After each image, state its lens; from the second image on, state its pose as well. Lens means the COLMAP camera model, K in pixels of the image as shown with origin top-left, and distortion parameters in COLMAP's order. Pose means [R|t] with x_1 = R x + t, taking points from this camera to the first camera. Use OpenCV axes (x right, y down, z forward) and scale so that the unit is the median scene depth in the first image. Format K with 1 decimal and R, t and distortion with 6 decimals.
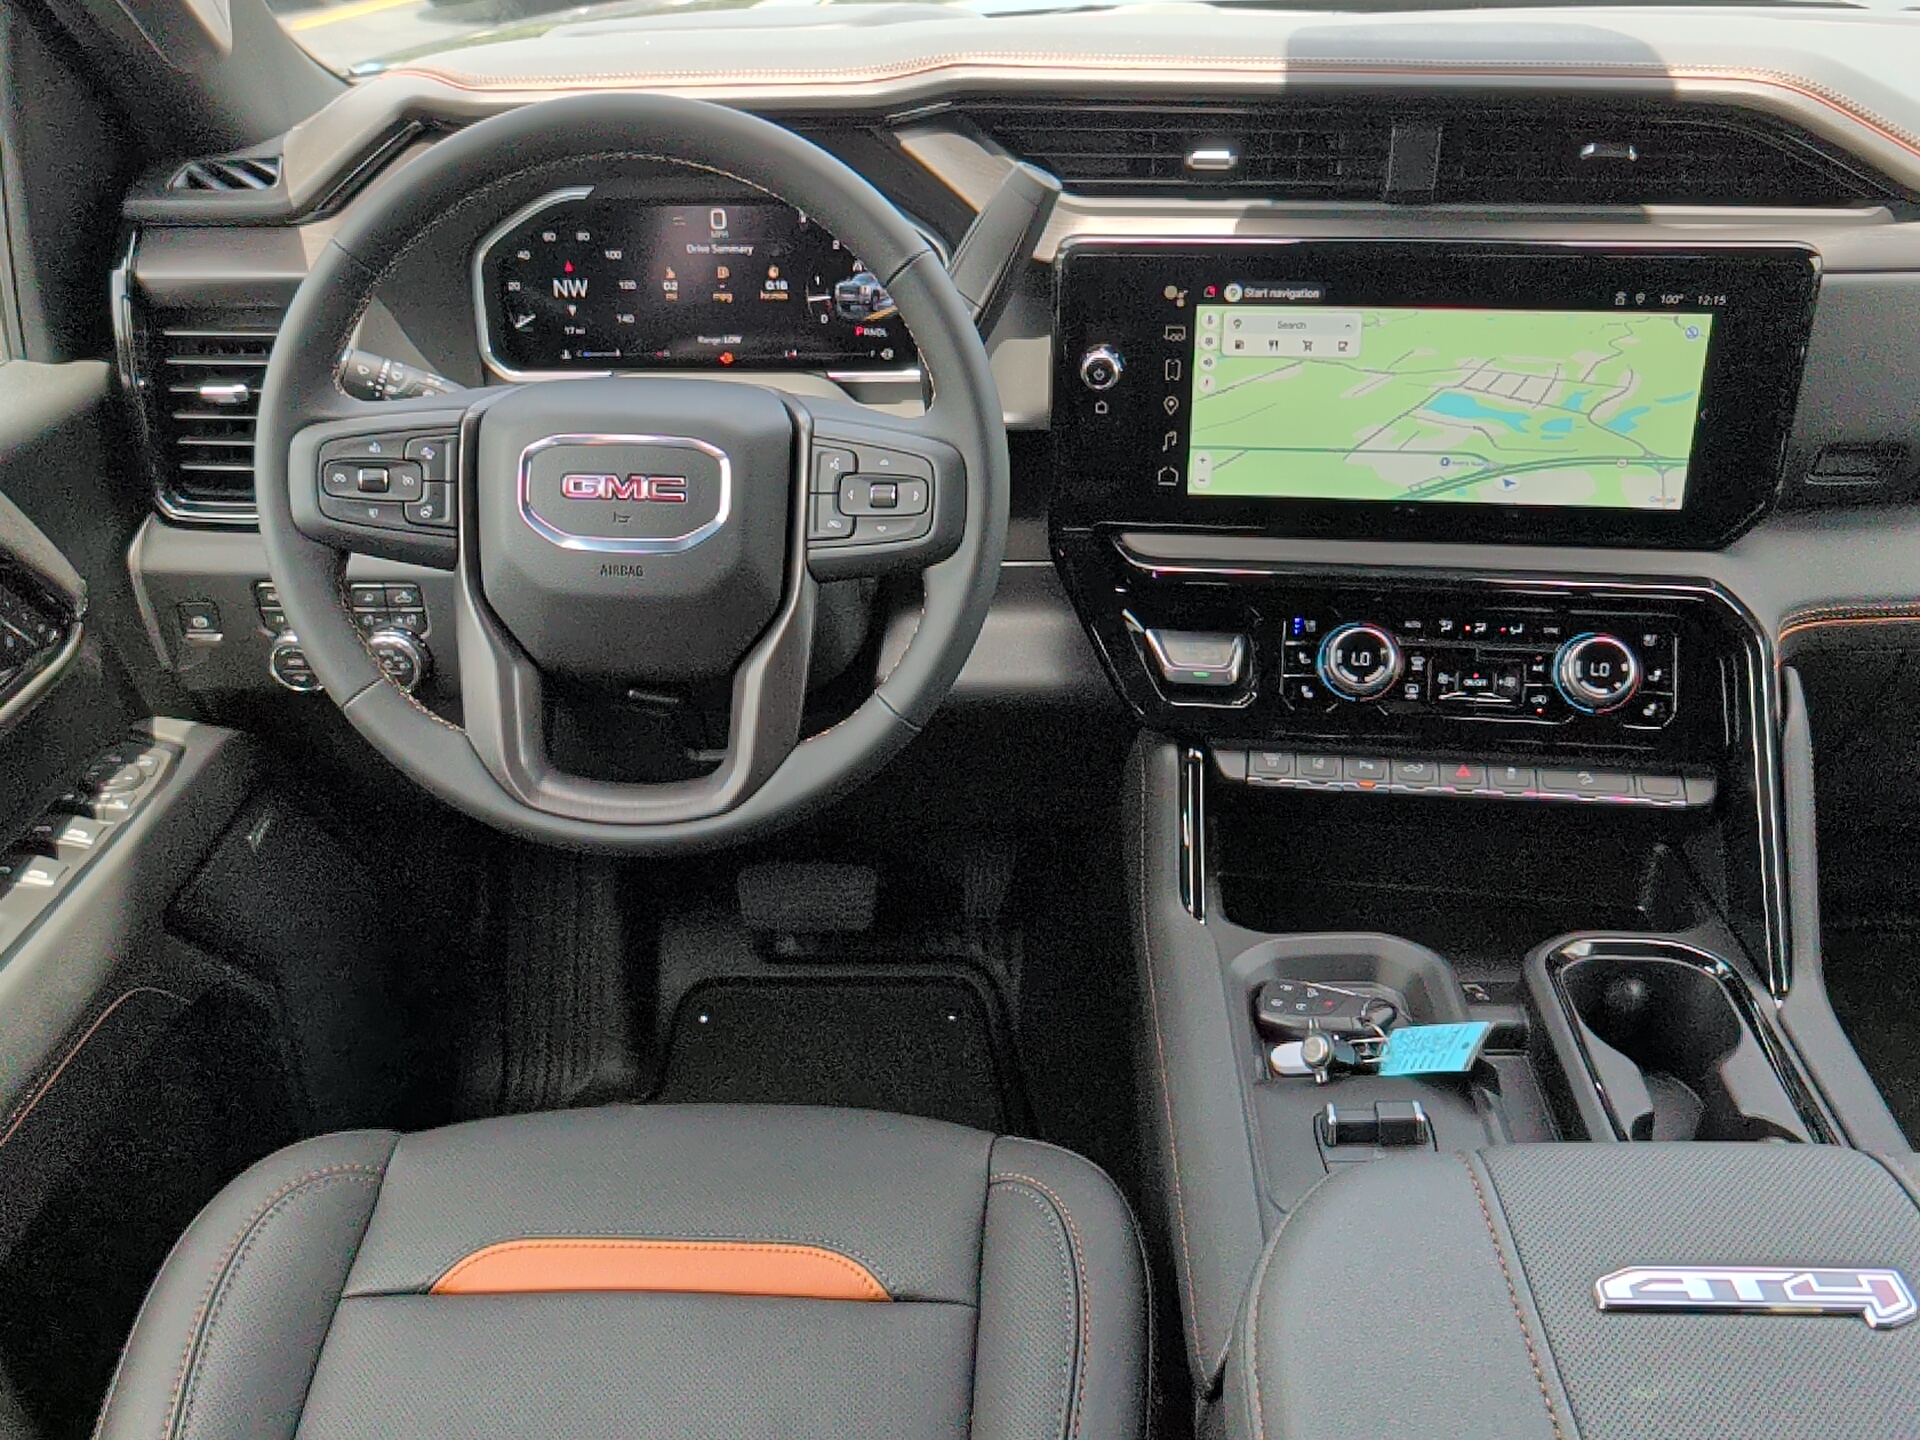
lens RADIAL K [[1628.0, 0, 960.0], [0, 1628.0, 720.0], [0, 0, 1]] dist [-0.018562, -0.009617]
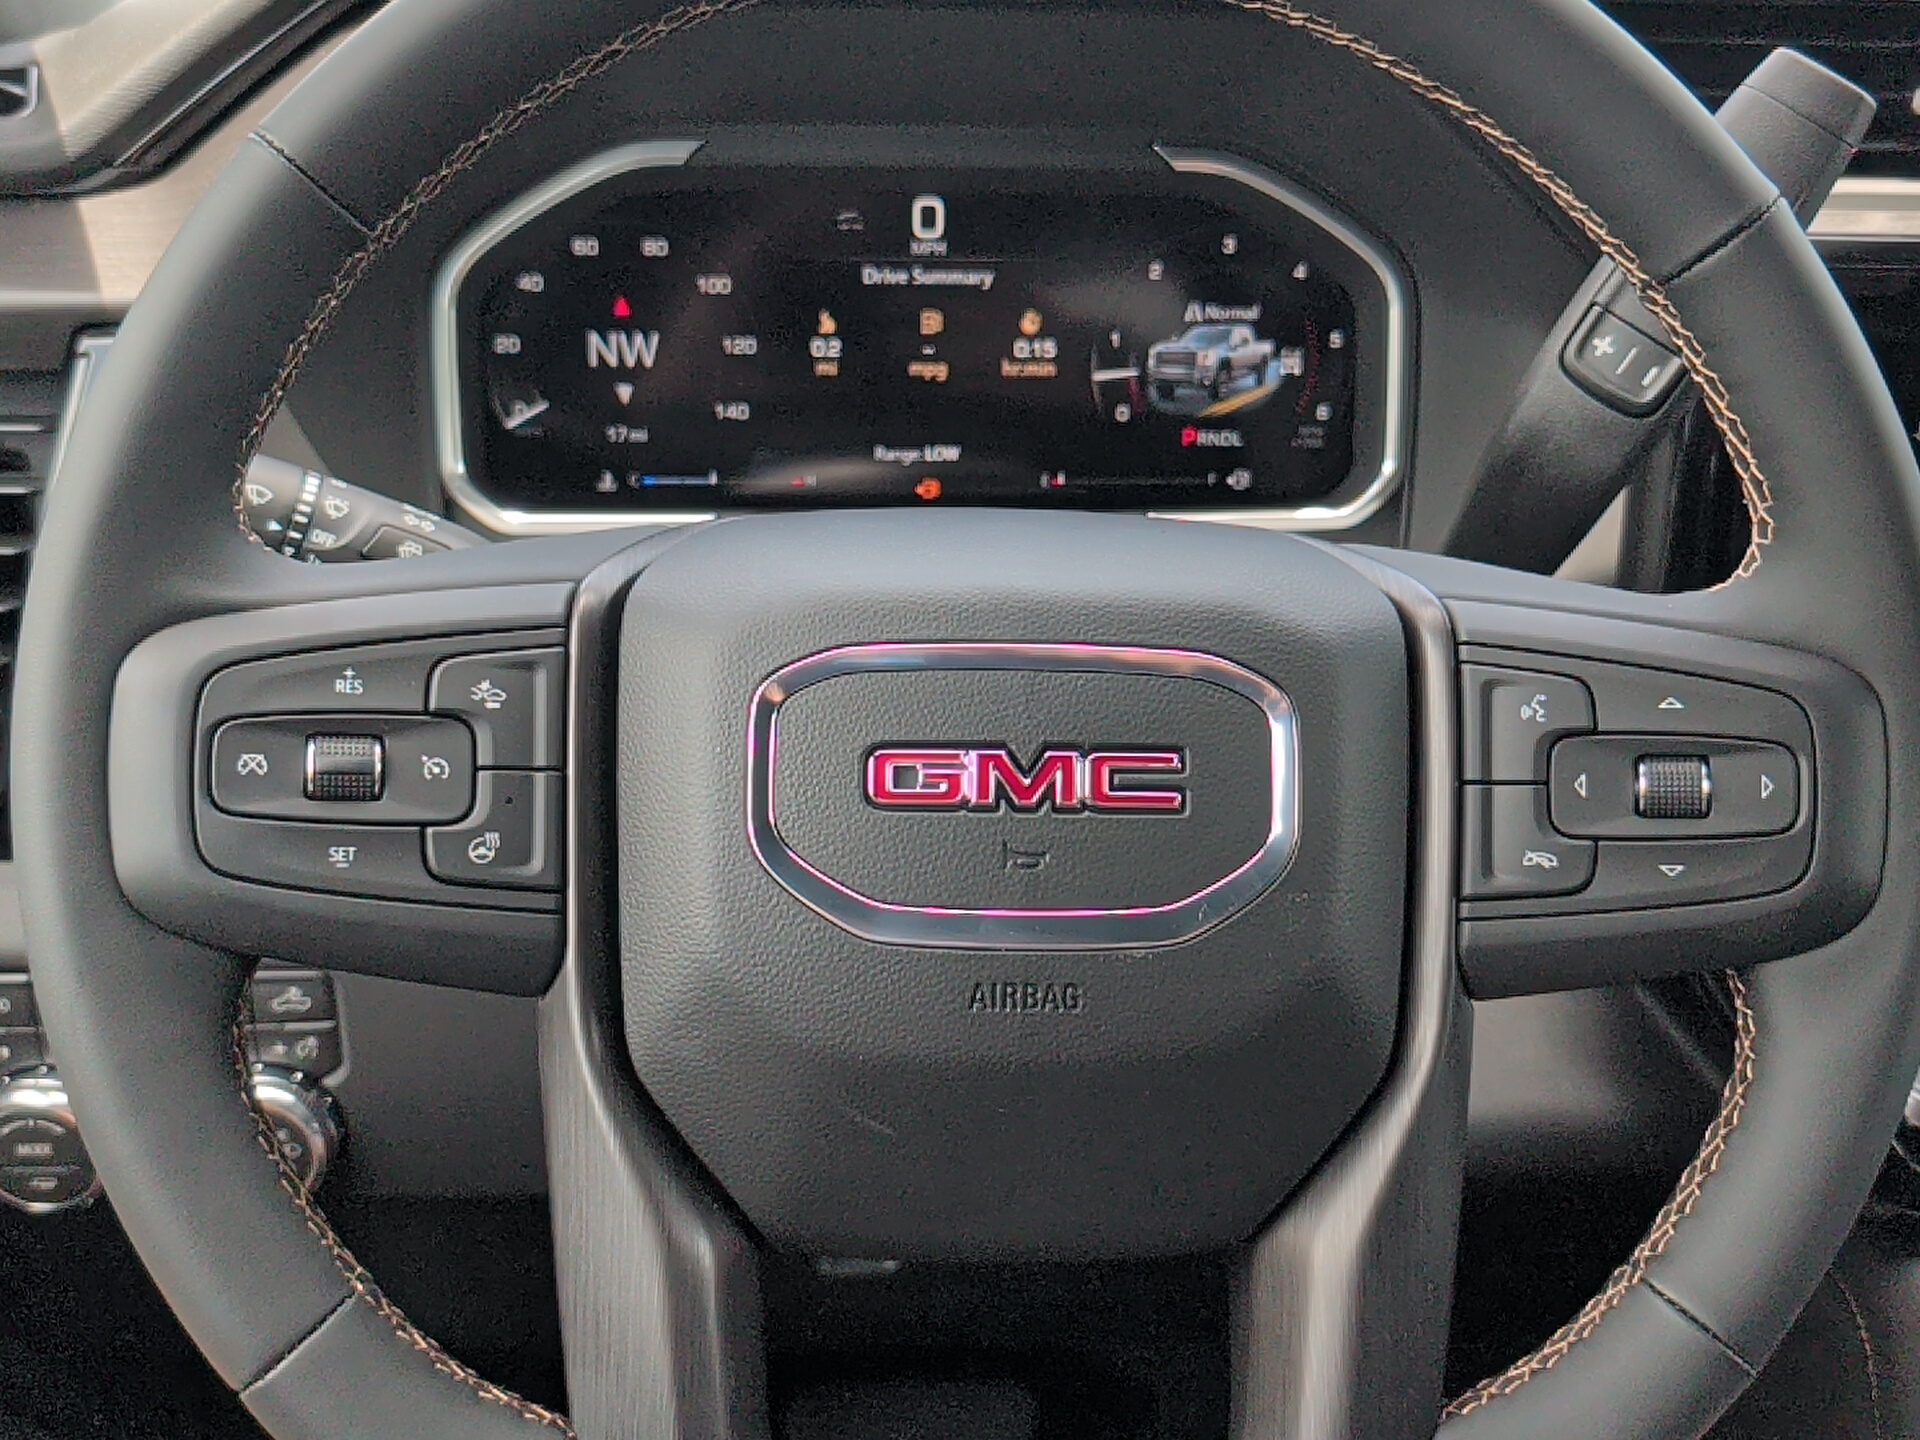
lens RADIAL K [[1907.1, 0, 960.0], [0, 1907.1, 720.0], [0, 0, 1]] dist [0.064315, -0.214474]
pose [[0.992062, -0.014990, 0.124853, -0.235297], [0.030448, 0.991960, -0.122837, -0.085713], [-0.122008, 0.125664, 0.984542, 0.466947]]
